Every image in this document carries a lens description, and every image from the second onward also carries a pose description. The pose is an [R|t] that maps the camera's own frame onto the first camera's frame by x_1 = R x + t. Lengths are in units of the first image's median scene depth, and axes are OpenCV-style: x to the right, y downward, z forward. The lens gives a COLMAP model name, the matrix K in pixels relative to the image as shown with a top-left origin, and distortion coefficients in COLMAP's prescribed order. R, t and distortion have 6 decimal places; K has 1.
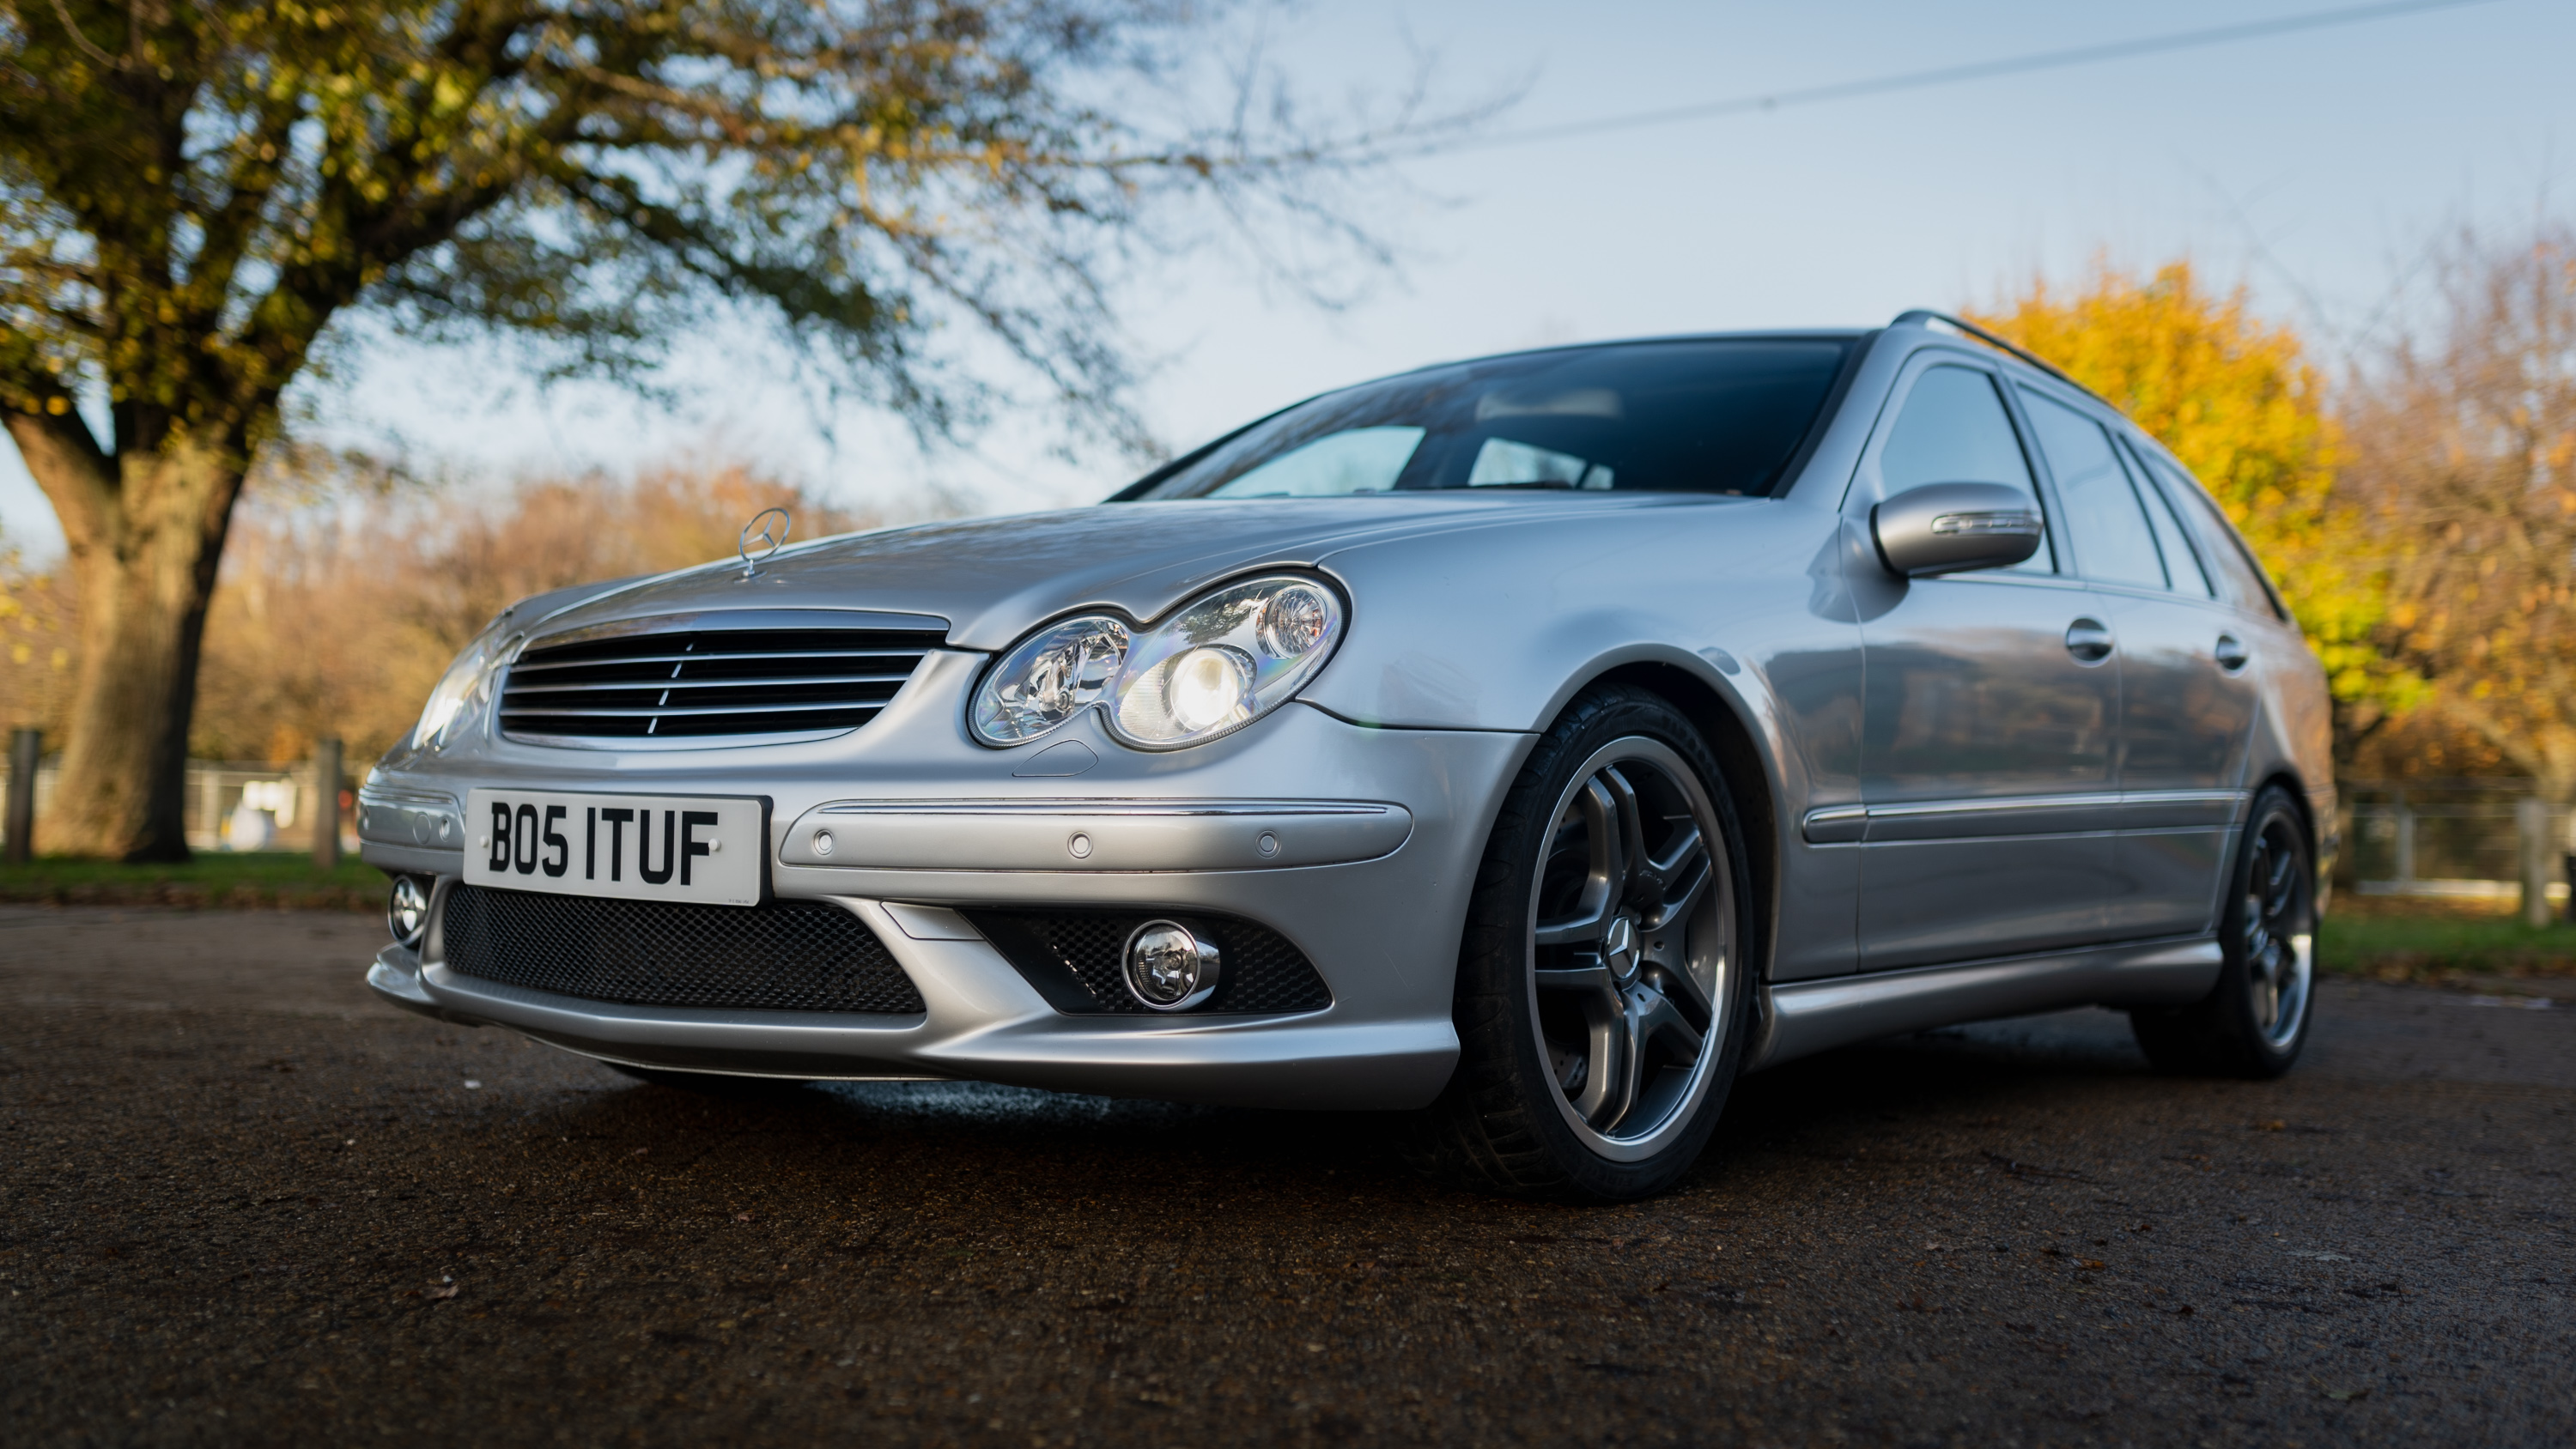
lens RADIAL K [[2539.5, 0, 1288.0], [0, 2539.5, 724.5], [0, 0, 1]] dist [-0.025132, -0.006108]
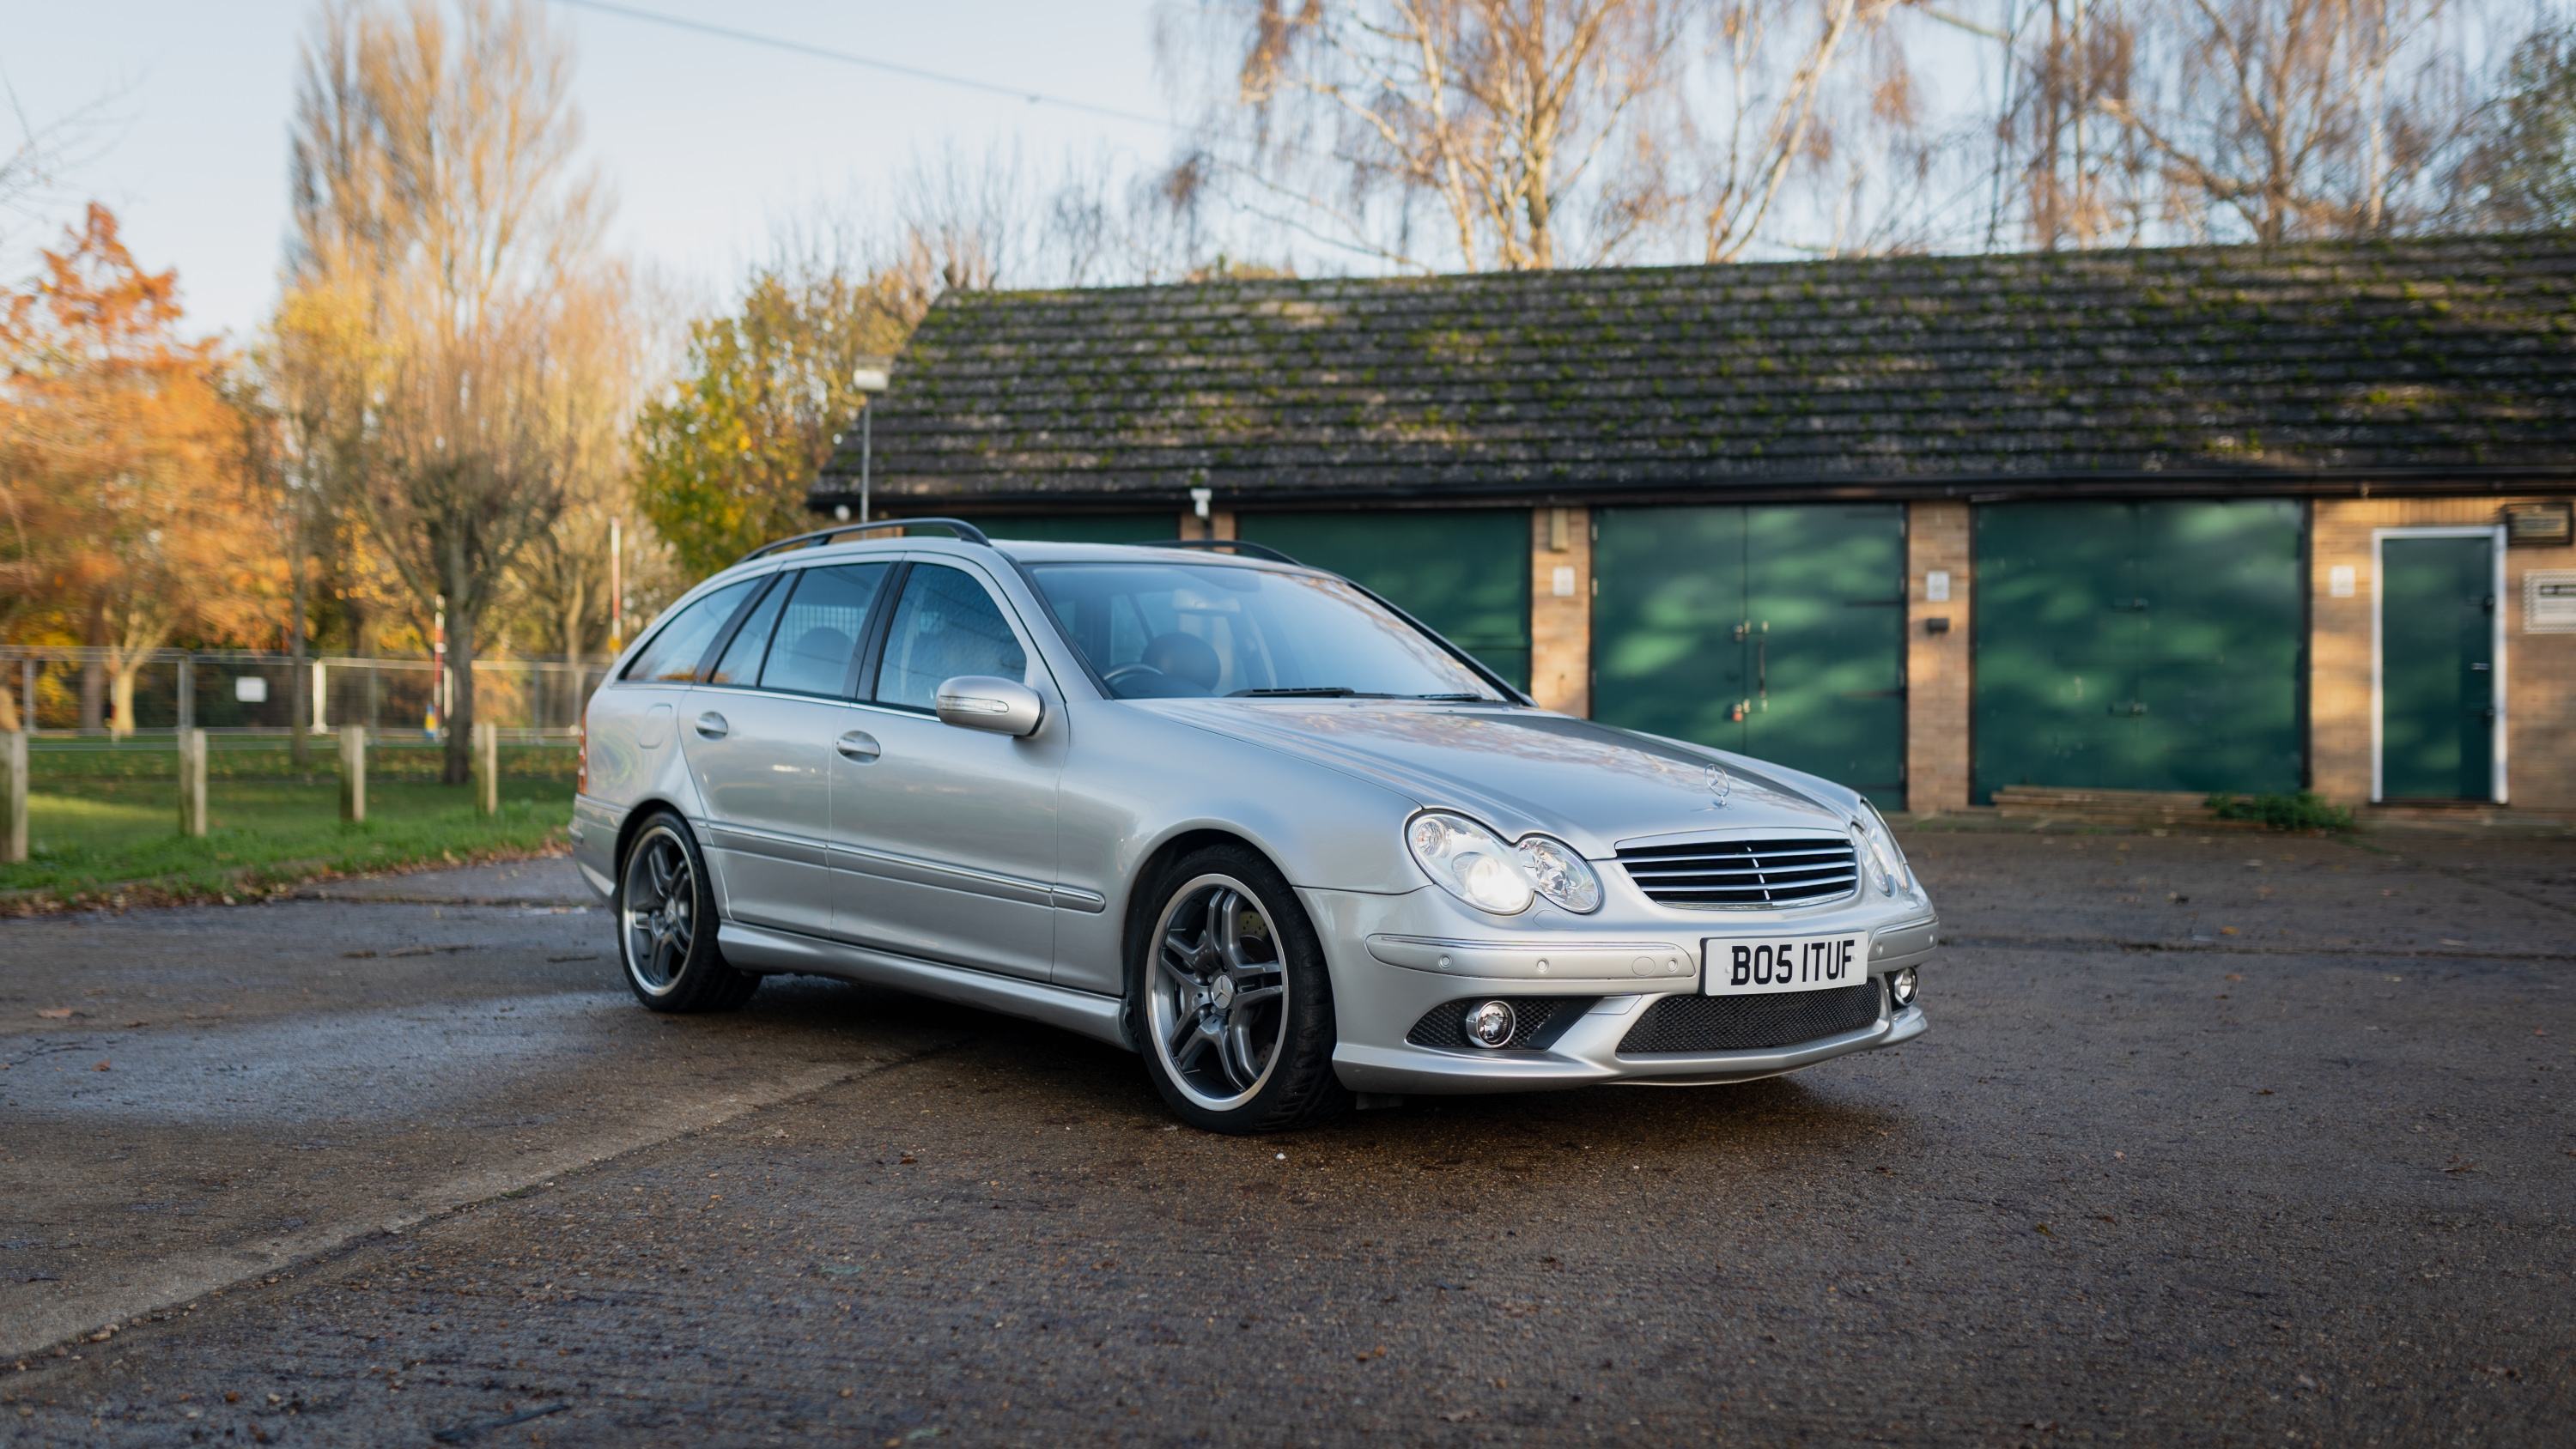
lens RADIAL K [[2491.2, 0, 1288.0], [0, 2491.2, 724.5], [0, 0, 1]] dist [-0.031270, -0.021092]
pose [[0.226136, -0.032060, 0.973568, -2.115623], [-0.057889, 0.997249, 0.046286, -0.188858], [-0.972374, -0.066826, 0.223658, 0.961455]]
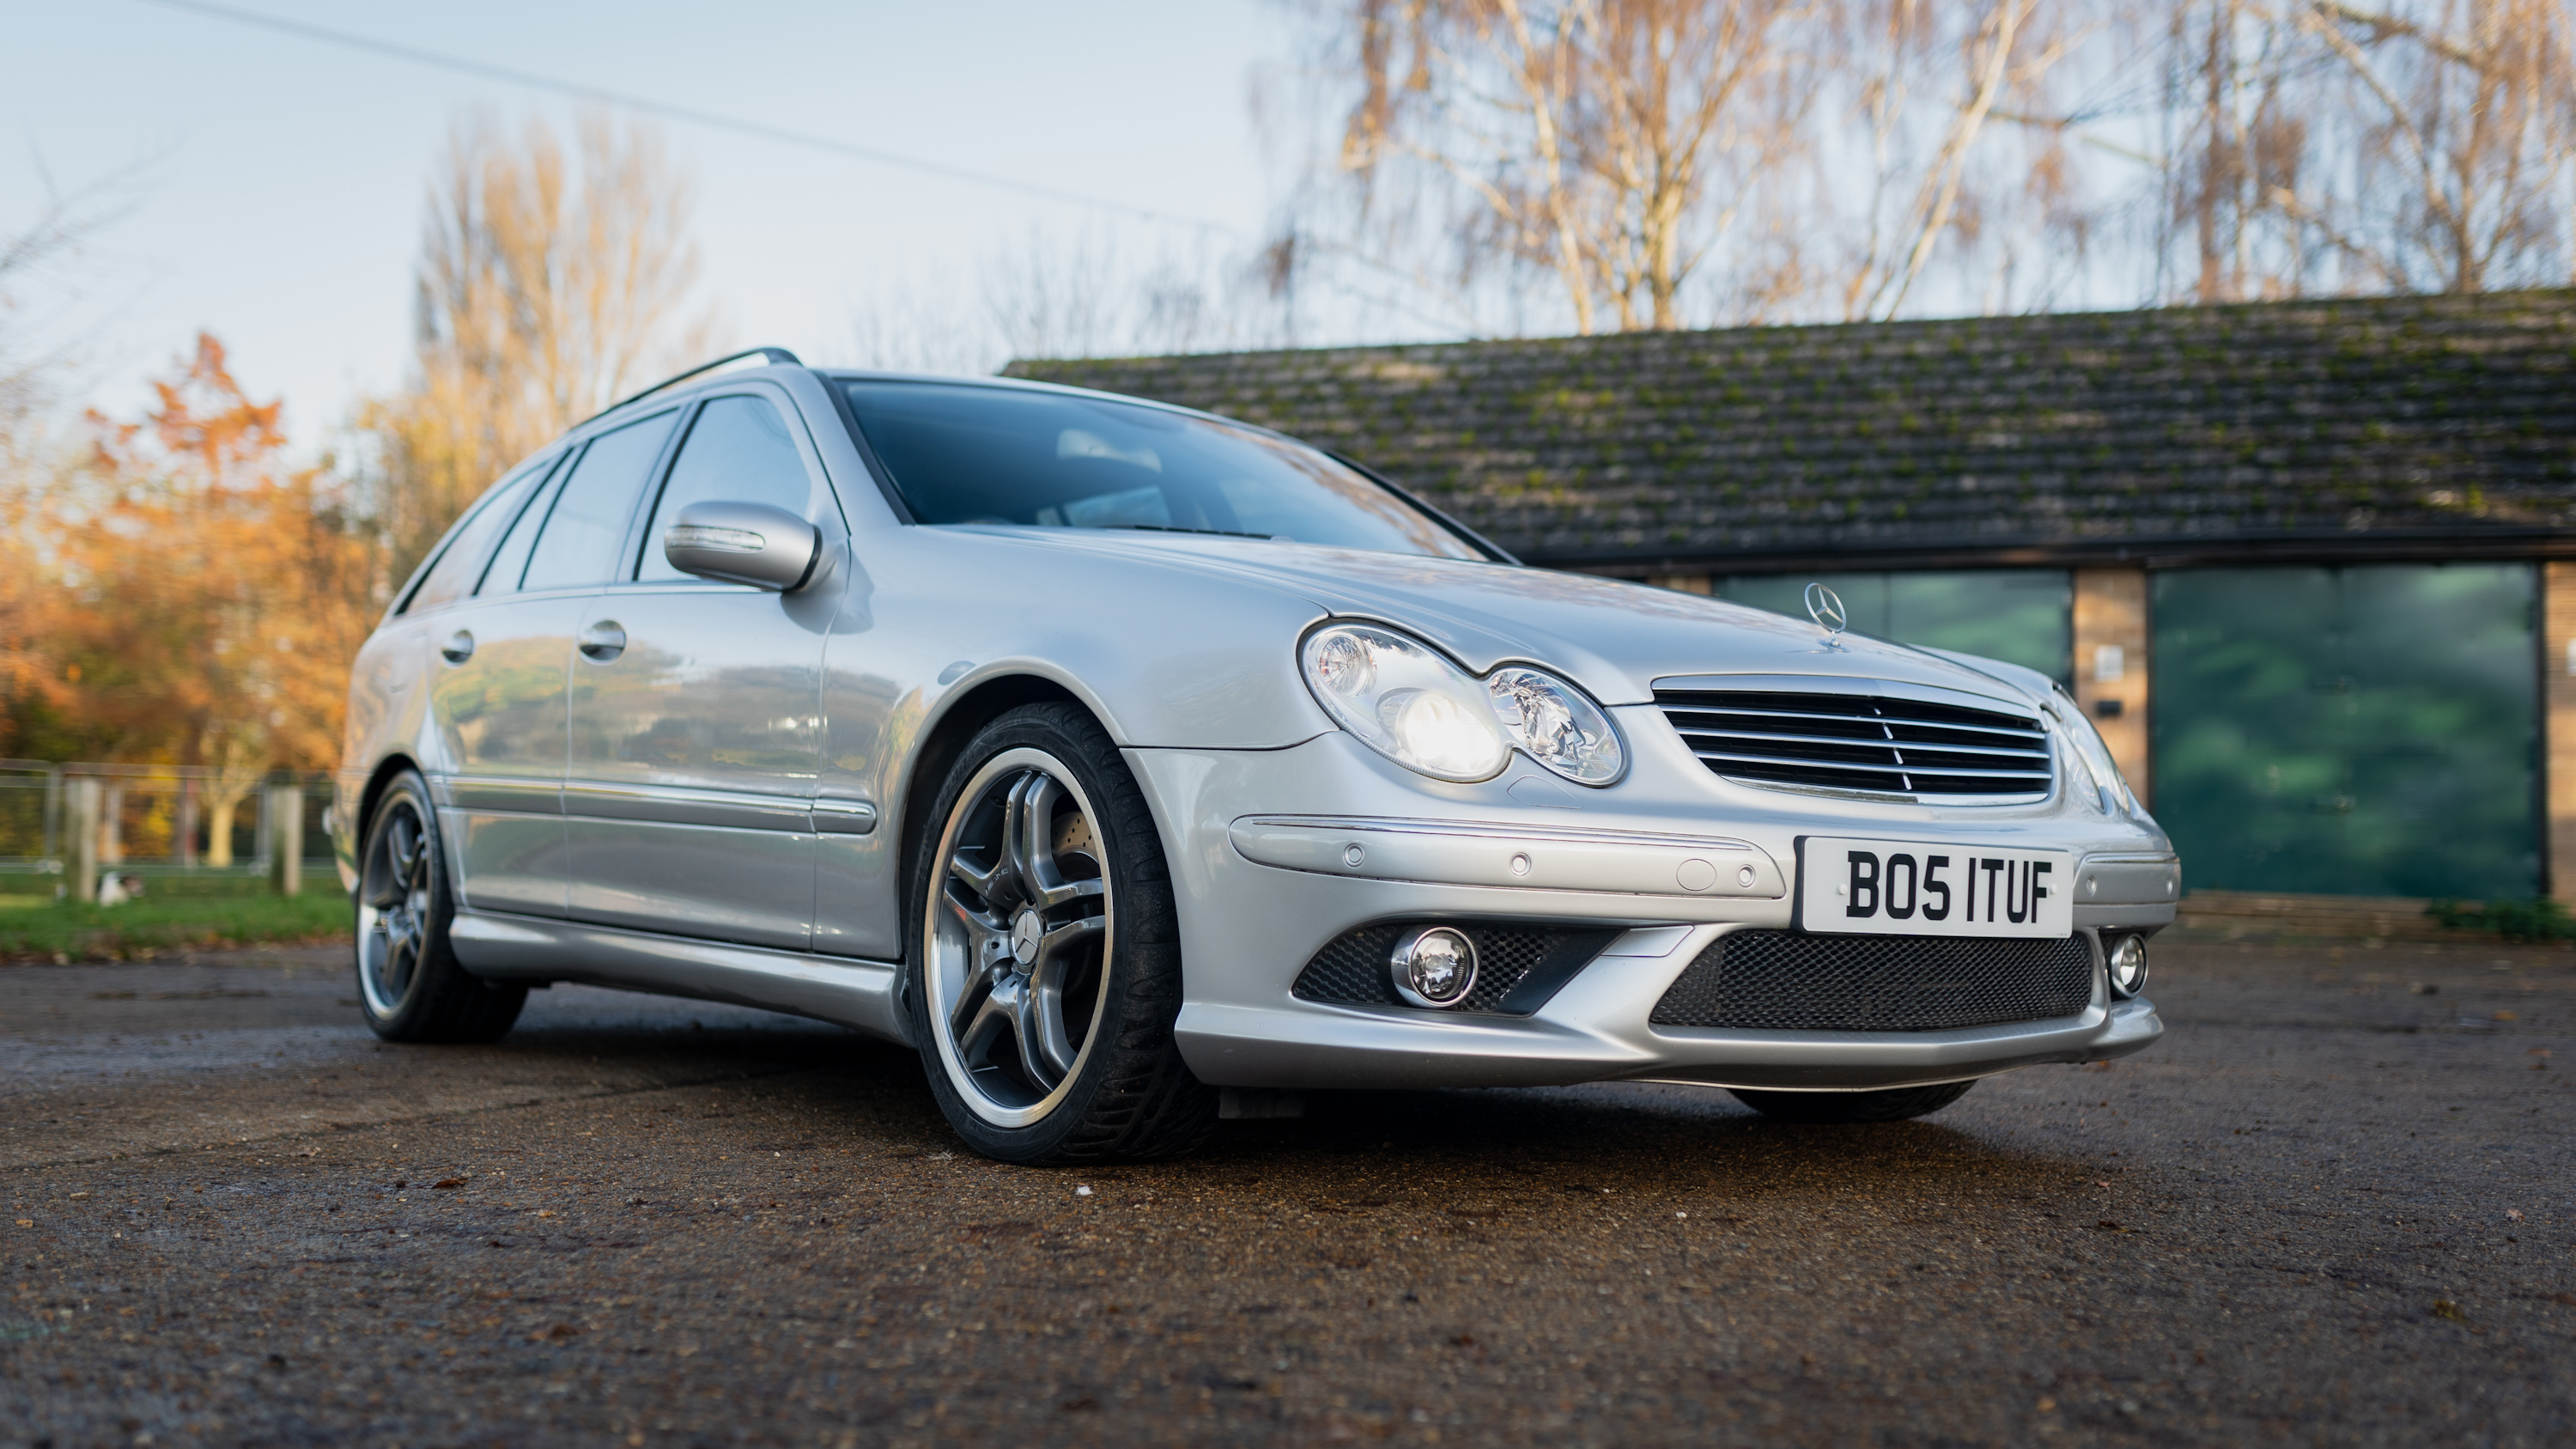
lens RADIAL K [[2540.2, 0, 1288.0], [0, 2540.2, 724.5], [0, 0, 1]] dist [-0.025132, -0.006108]
pose [[0.276802, 0.030047, 0.960457, -1.430911], [-0.063410, 0.997904, -0.012944, 0.007347], [-0.958832, -0.057320, 0.278127, 0.970978]]
